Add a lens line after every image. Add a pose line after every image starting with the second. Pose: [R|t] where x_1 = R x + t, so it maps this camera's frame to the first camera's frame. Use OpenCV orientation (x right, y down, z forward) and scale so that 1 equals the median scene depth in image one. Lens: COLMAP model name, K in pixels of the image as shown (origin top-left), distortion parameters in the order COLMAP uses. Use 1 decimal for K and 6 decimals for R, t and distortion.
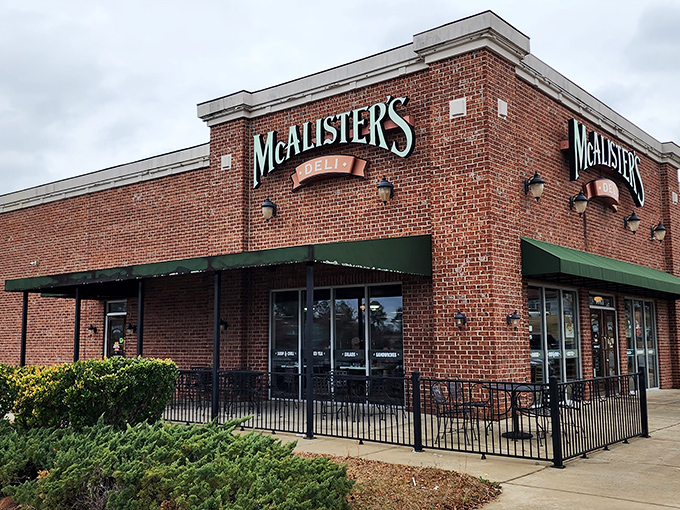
lens RADIAL K [[713.4, 0, 339.8], [0, 713.4, 254.5], [0, 0, 1]] dist [0.154287, 0.000000]
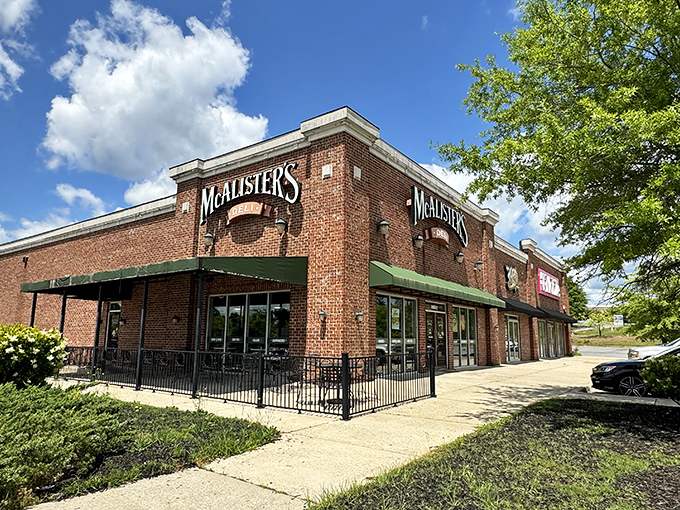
lens RADIAL K [[450.7, 0, 339.8], [0, 450.7, 258.8], [0, 0, 1]] dist [0.028001, 0.001012]
pose [[0.998211, 0.025628, 0.054022, 0.120290], [-0.022830, 0.998397, -0.051797, 0.018611], [-0.055263, 0.050471, 0.997195, 0.076733]]
